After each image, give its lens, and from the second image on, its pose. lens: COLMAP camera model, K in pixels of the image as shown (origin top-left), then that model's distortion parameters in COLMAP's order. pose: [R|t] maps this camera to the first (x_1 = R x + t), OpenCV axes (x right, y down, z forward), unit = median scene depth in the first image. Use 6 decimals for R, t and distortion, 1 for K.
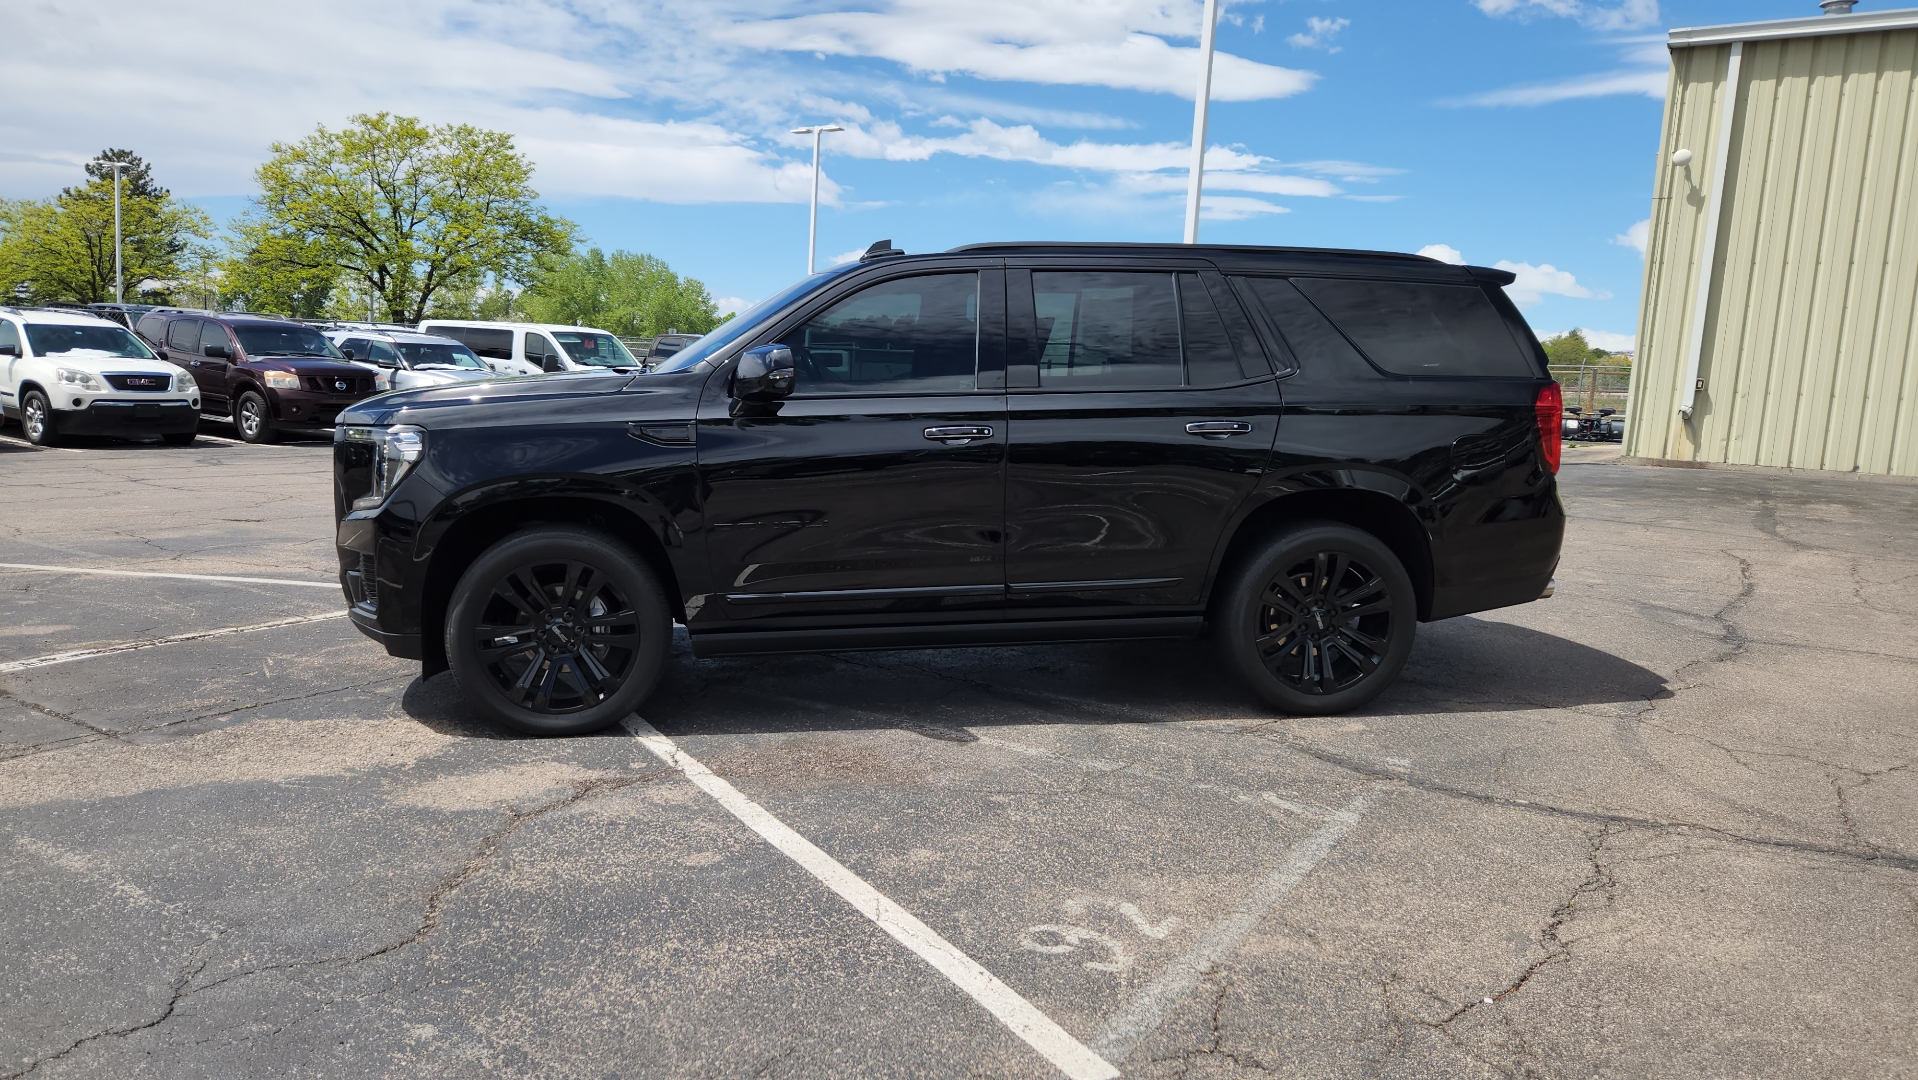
lens RADIAL K [[1286.4, 0, 924.9], [0, 1286.4, 543.8], [0, 0, 1]] dist [0.066448, -0.051304]
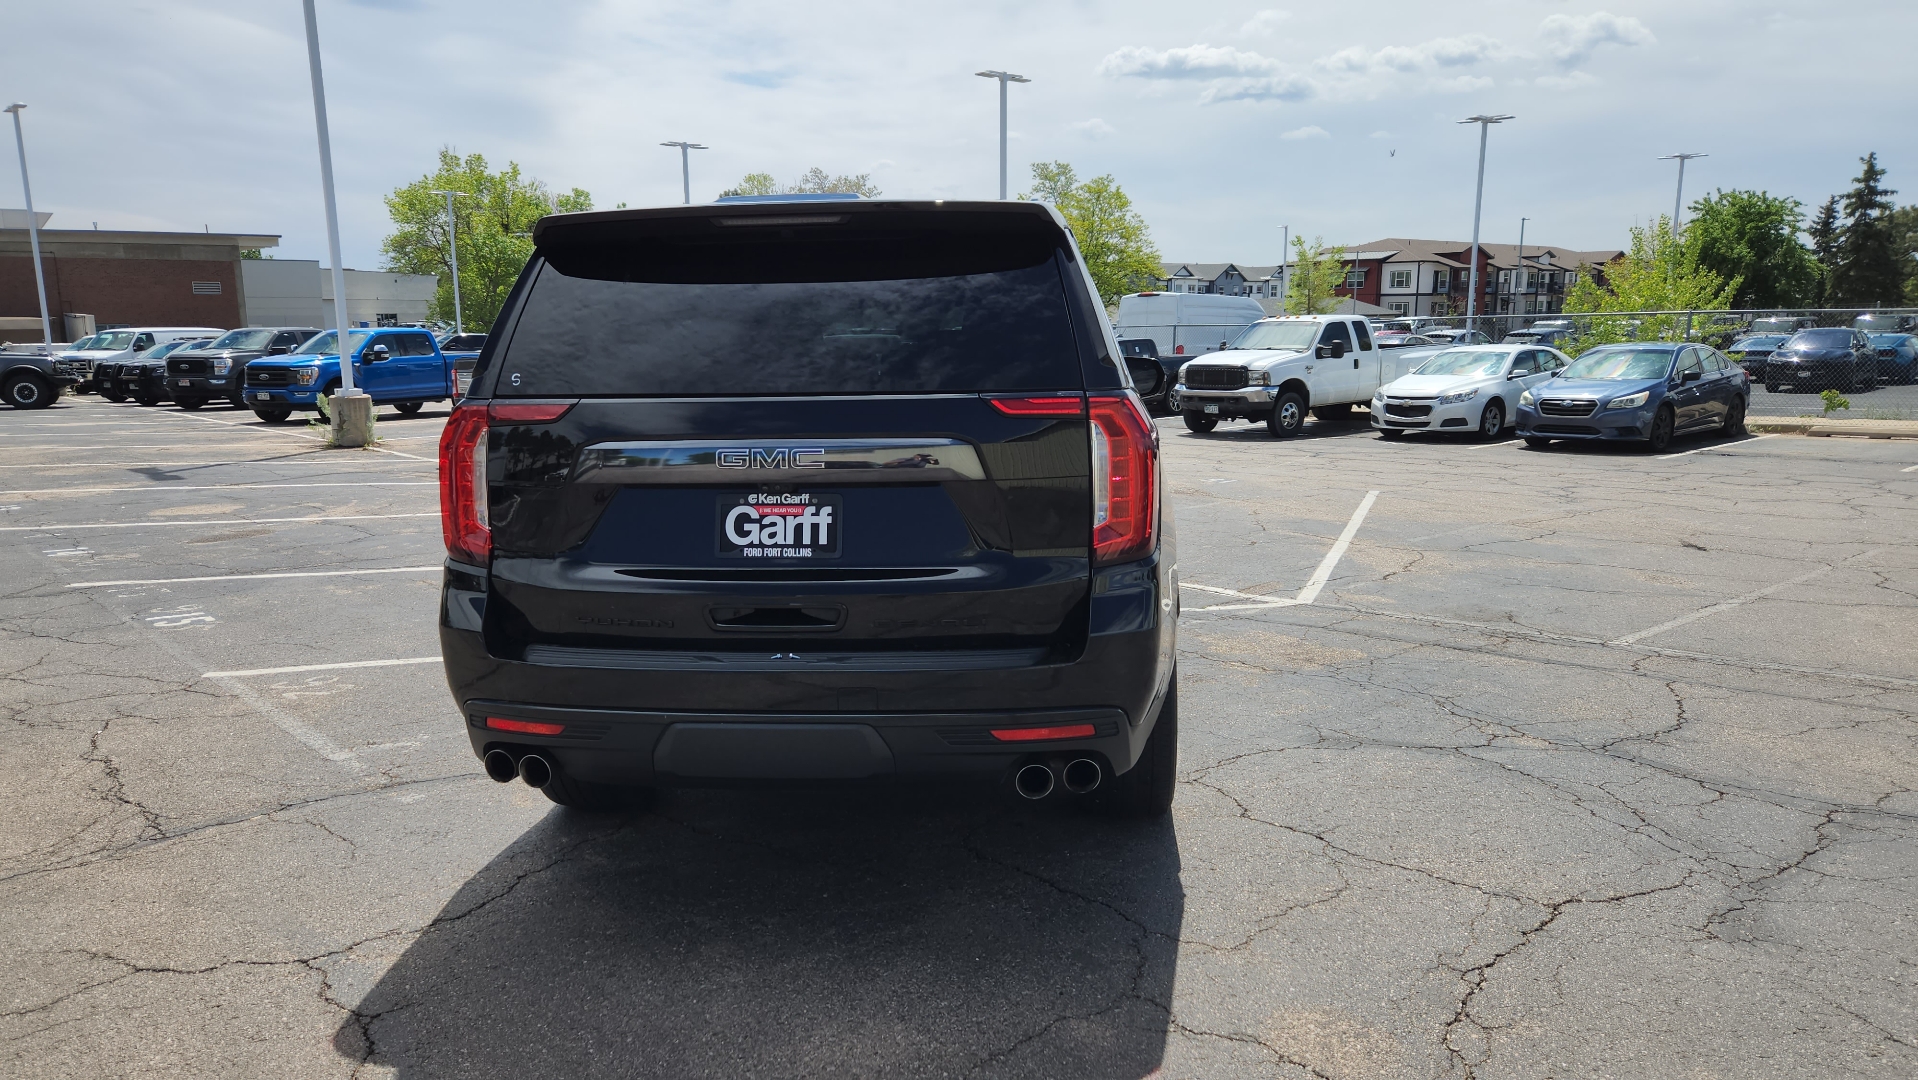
lens RADIAL K [[1290.0, 0, 920.3], [0, 1290.0, 555.9], [0, 0, 1]] dist [0.071598, -0.058036]
pose [[-0.258859, 0.125818, -0.957686, 0.325908], [-0.129969, 0.977927, 0.163608, -0.058381], [0.957131, 0.166821, -0.236793, 0.437599]]
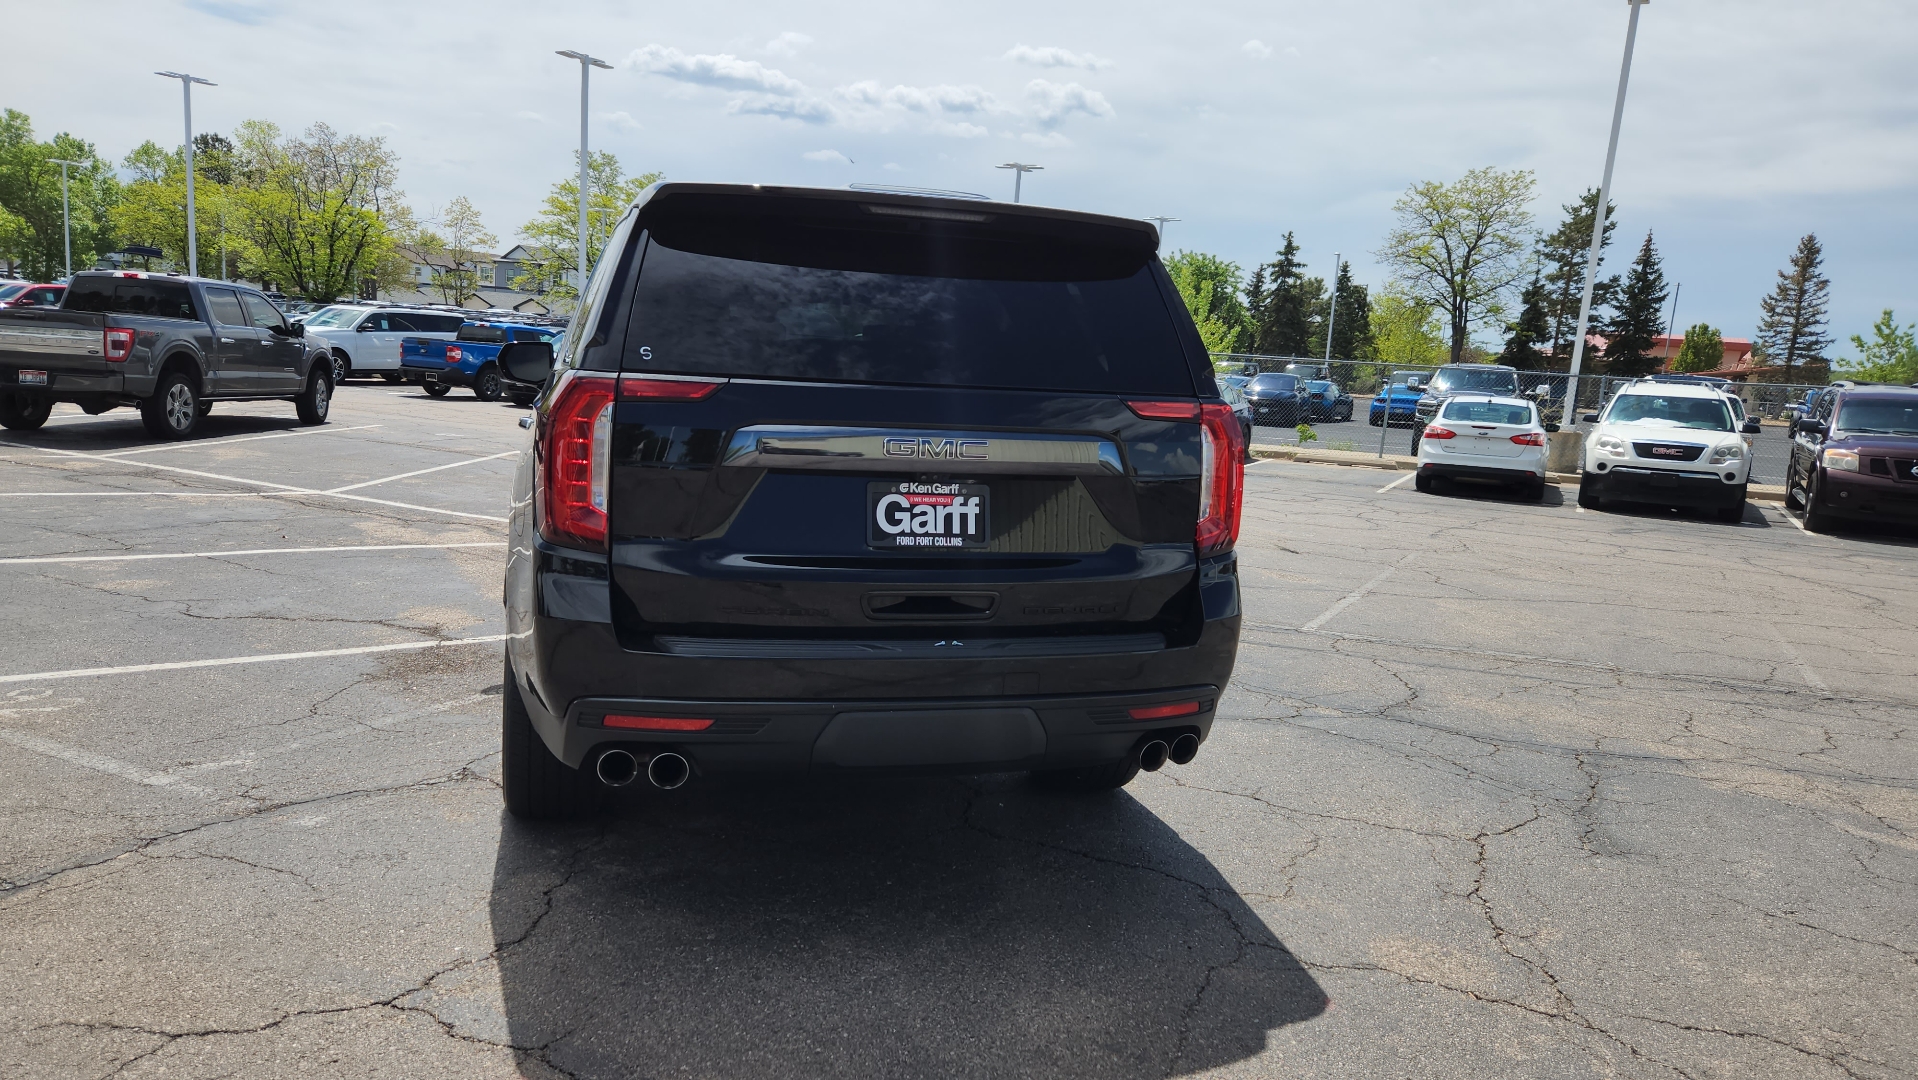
lens RADIAL K [[1283.8, 0, 931.2], [0, 1283.8, 549.5], [0, 0, 1]] dist [0.071205, -0.055843]
pose [[0.107833, 0.120035, -0.986896, 0.337639], [-0.189513, 0.976963, 0.098120, -0.043286], [0.975939, 0.176449, 0.128097, 0.351948]]
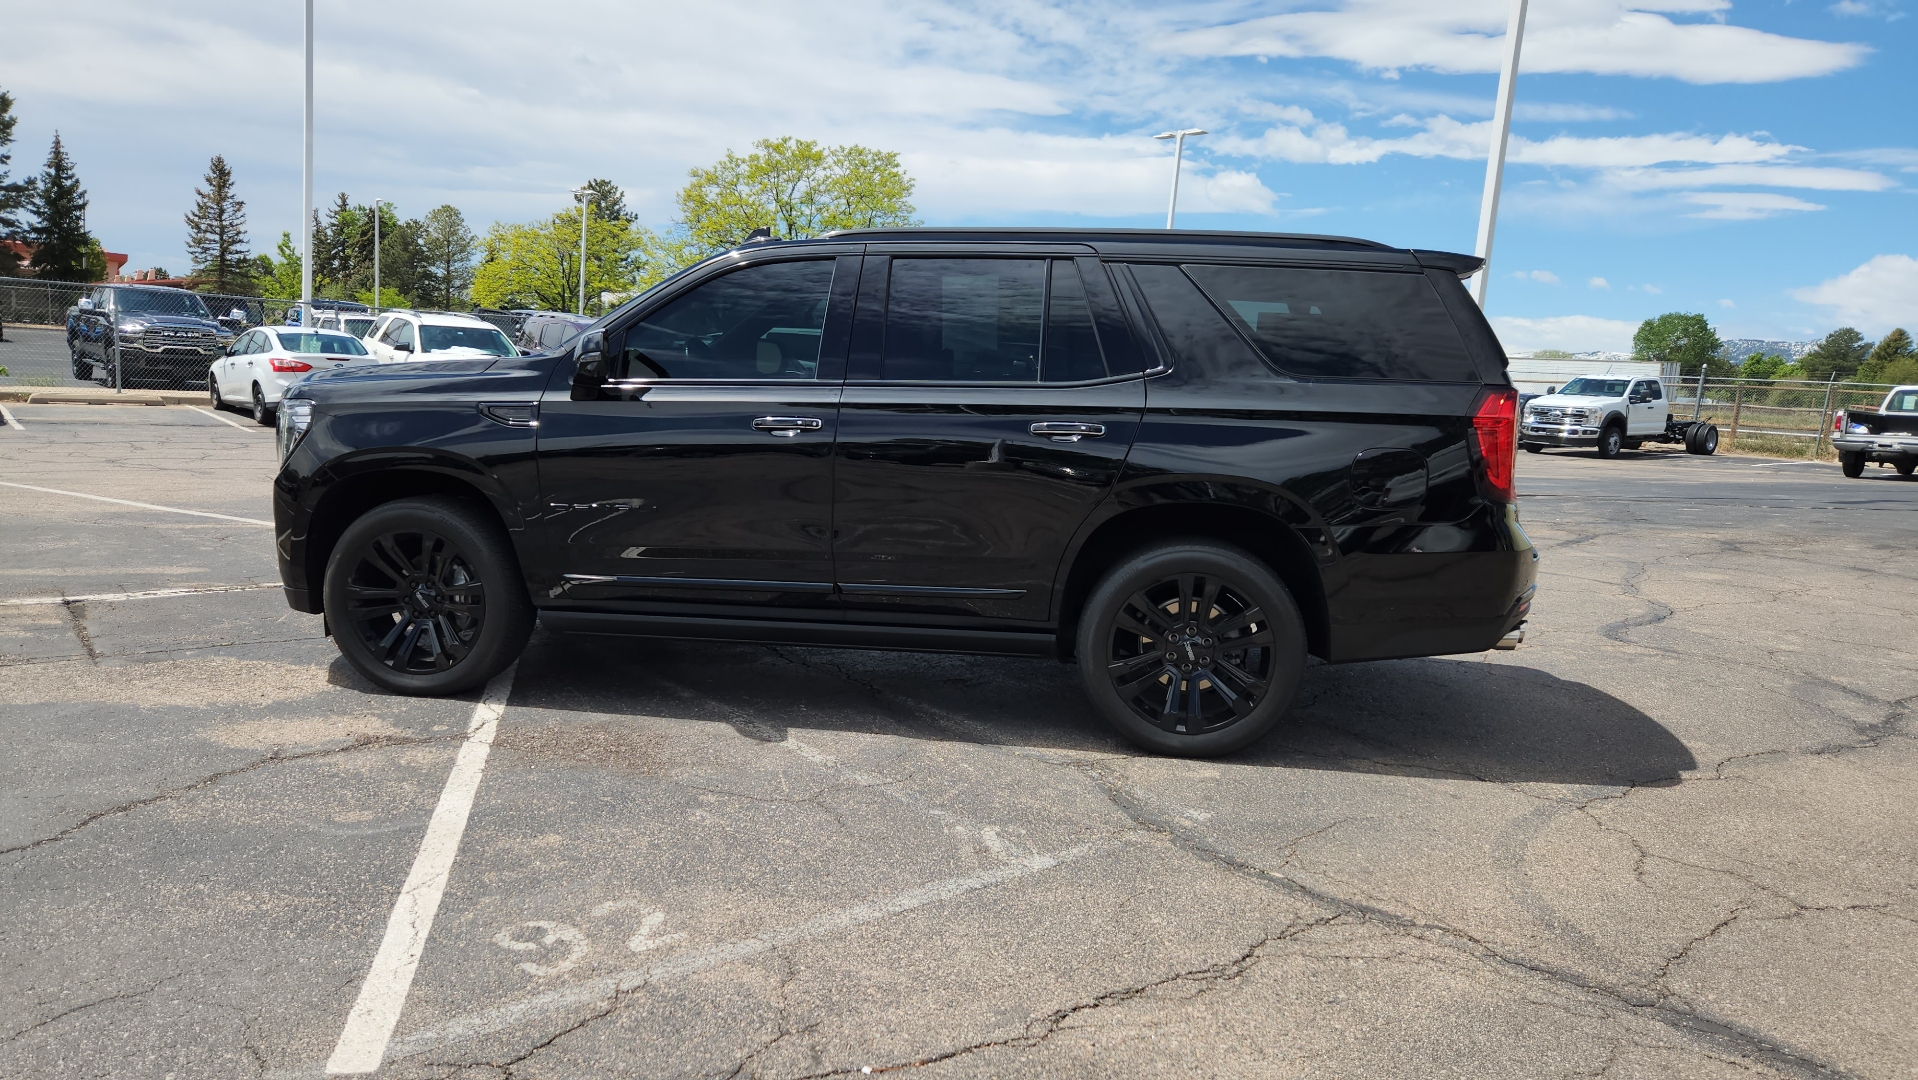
lens RADIAL K [[1283.8, 0, 926.6], [0, 1283.8, 559.0], [0, 0, 1]] dist [0.071205, -0.055843]
pose [[0.949202, 0.064030, -0.308084, 0.126677], [-0.063208, 0.997920, 0.012658, -0.001026], [0.308253, 0.007459, 0.951275, 0.032327]]
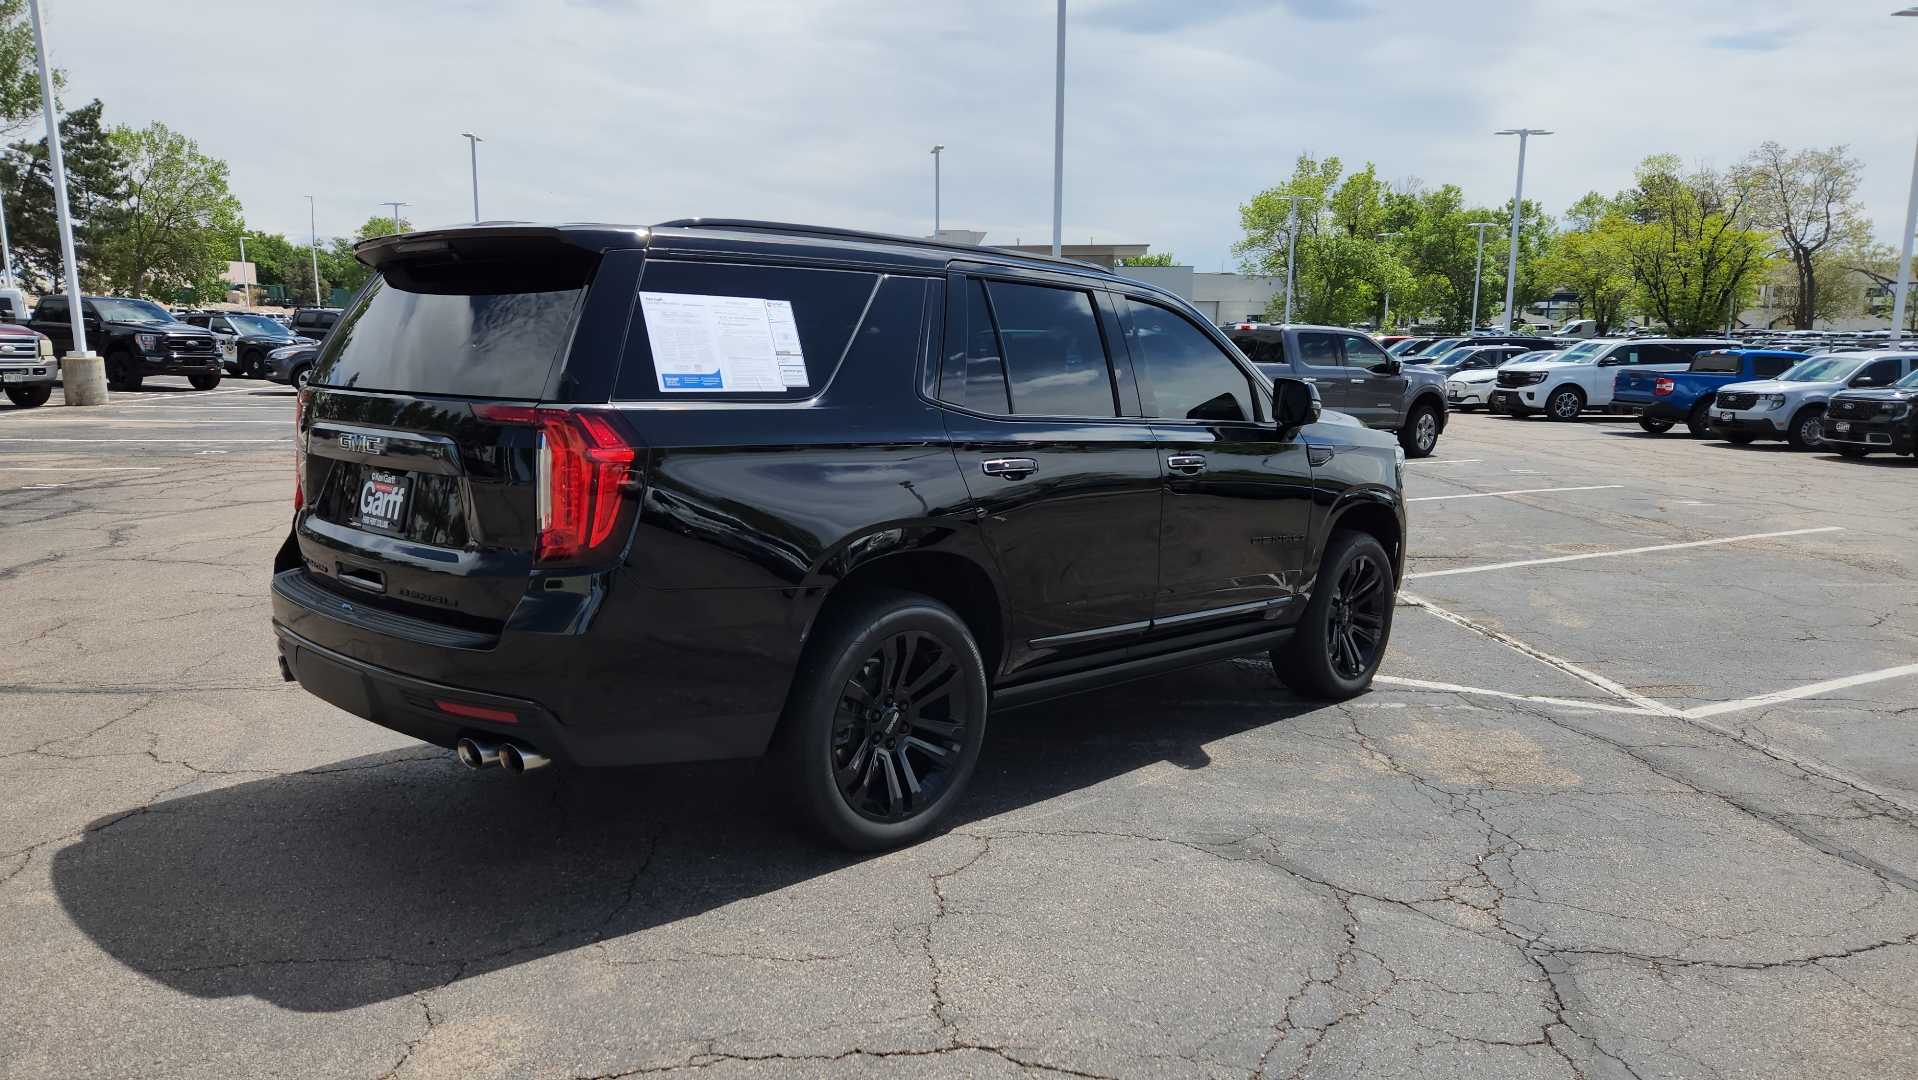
lens RADIAL K [[1290.0, 0, 924.6], [0, 1290.0, 550.8], [0, 0, 1]] dist [0.071598, -0.058036]
pose [[-0.795330, 0.050276, -0.604088, 0.216260], [-0.125601, 0.961260, 0.245365, -0.087787], [0.593022, 0.271020, -0.758204, 0.599886]]
